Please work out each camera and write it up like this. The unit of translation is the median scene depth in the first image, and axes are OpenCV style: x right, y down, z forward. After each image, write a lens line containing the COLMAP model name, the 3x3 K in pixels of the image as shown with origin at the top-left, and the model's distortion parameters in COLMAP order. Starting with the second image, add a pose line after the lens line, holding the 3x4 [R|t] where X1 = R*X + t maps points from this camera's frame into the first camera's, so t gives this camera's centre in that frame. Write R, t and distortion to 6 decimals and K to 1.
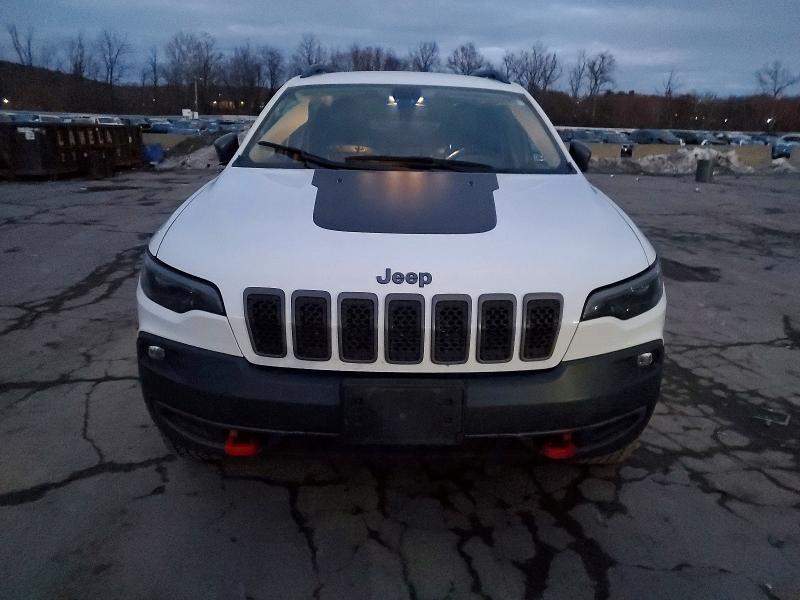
lens RADIAL K [[620.4, 0, 401.7], [0, 620.4, 295.1], [0, 0, 1]] dist [0.013876, 0.004576]
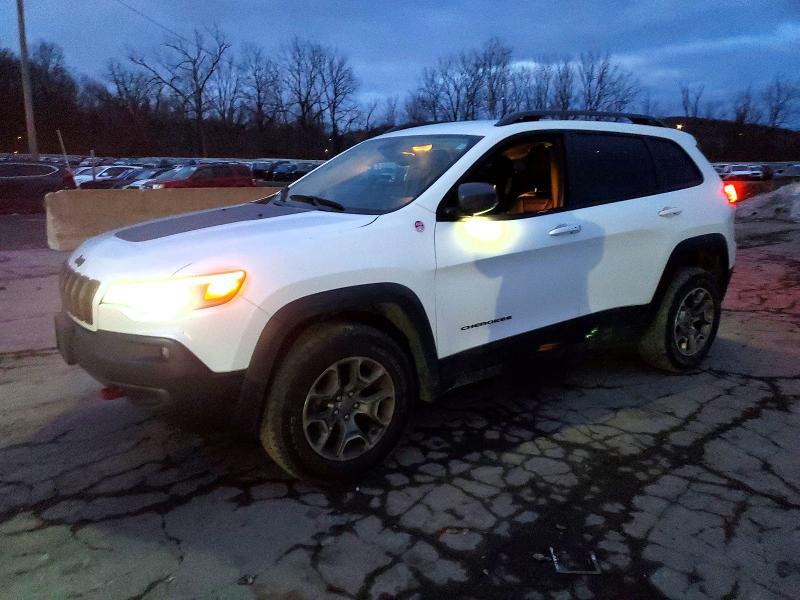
lens RADIAL K [[620.4, 0, 401.7], [0, 620.4, 295.1], [0, 0, 1]] dist [0.013876, 0.004576]
pose [[0.571169, 0.140122, -0.808784, 1.070703], [-0.199803, 0.979419, 0.028582, -0.089152], [0.796144, 0.145272, 0.587410, 0.400536]]
